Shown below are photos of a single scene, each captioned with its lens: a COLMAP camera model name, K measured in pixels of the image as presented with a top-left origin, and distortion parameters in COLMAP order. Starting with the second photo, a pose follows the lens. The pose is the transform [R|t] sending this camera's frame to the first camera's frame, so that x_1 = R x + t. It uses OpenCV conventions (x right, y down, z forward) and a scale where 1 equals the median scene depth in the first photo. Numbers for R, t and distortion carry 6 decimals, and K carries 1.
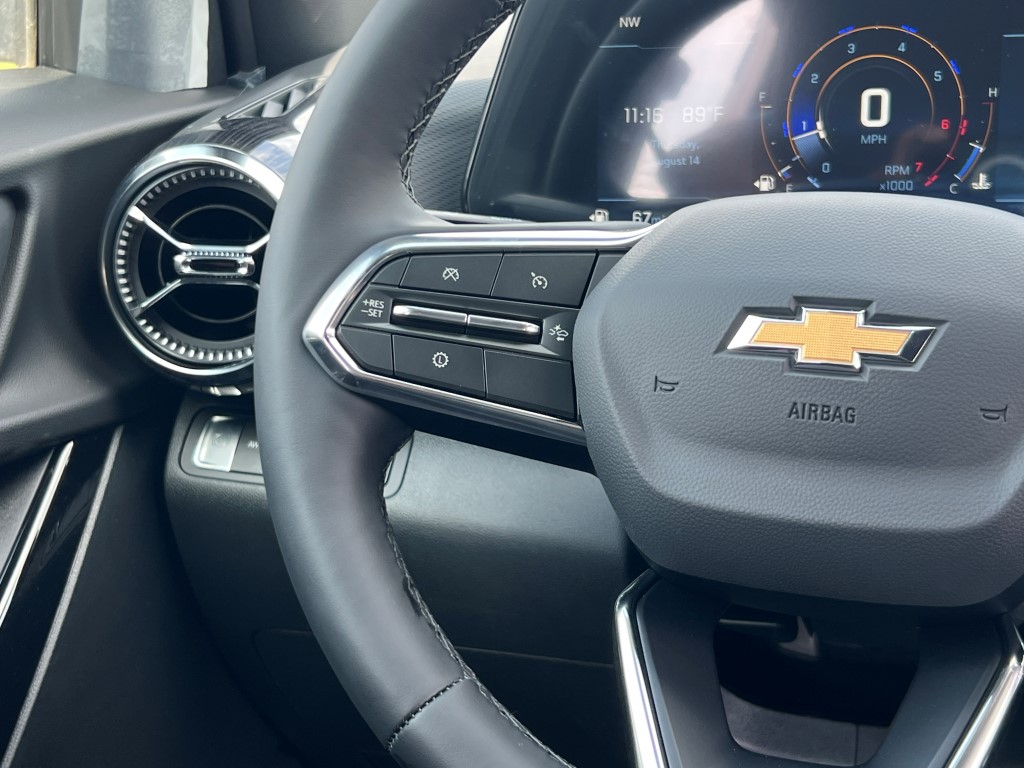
lens RADIAL K [[1518.5, 0, 512.0], [0, 1518.5, 384.0], [0, 0, 1]] dist [0.275516, -1.224693]
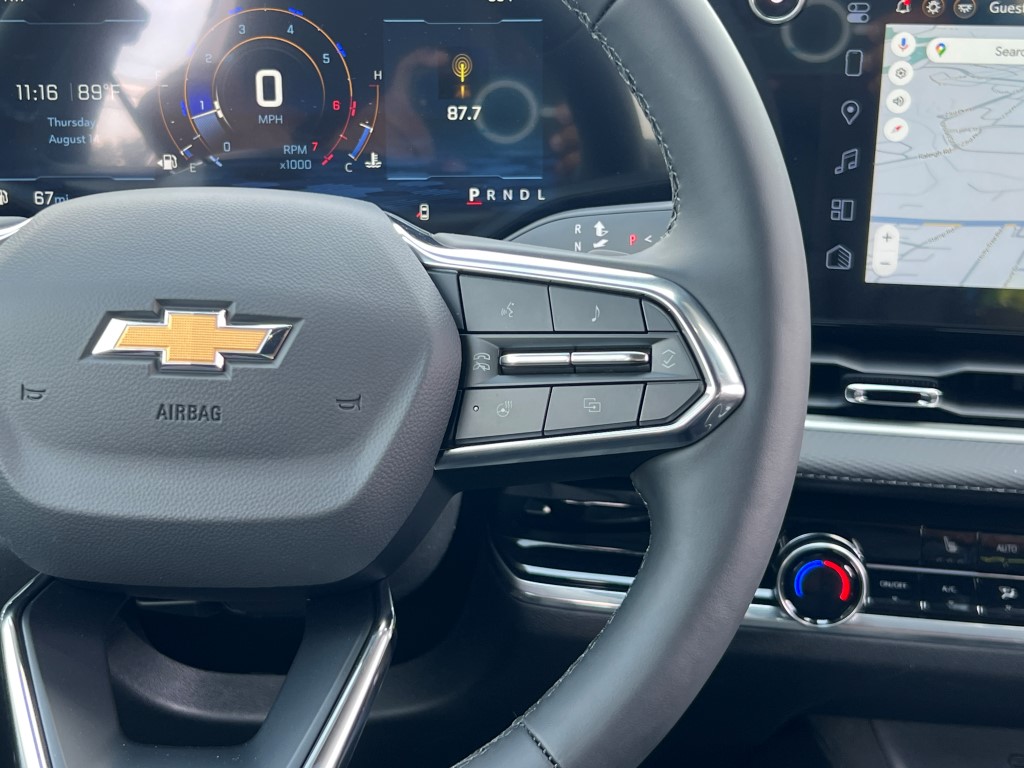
lens RADIAL K [[1518.5, 0, 512.0], [0, 1518.5, 384.0], [0, 0, 1]] dist [0.275516, -1.224693]
pose [[0.950802, -0.064774, 0.302951, 0.087776], [0.049995, 0.997162, 0.056295, -0.042848], [-0.305738, -0.038380, 0.951342, -0.042389]]
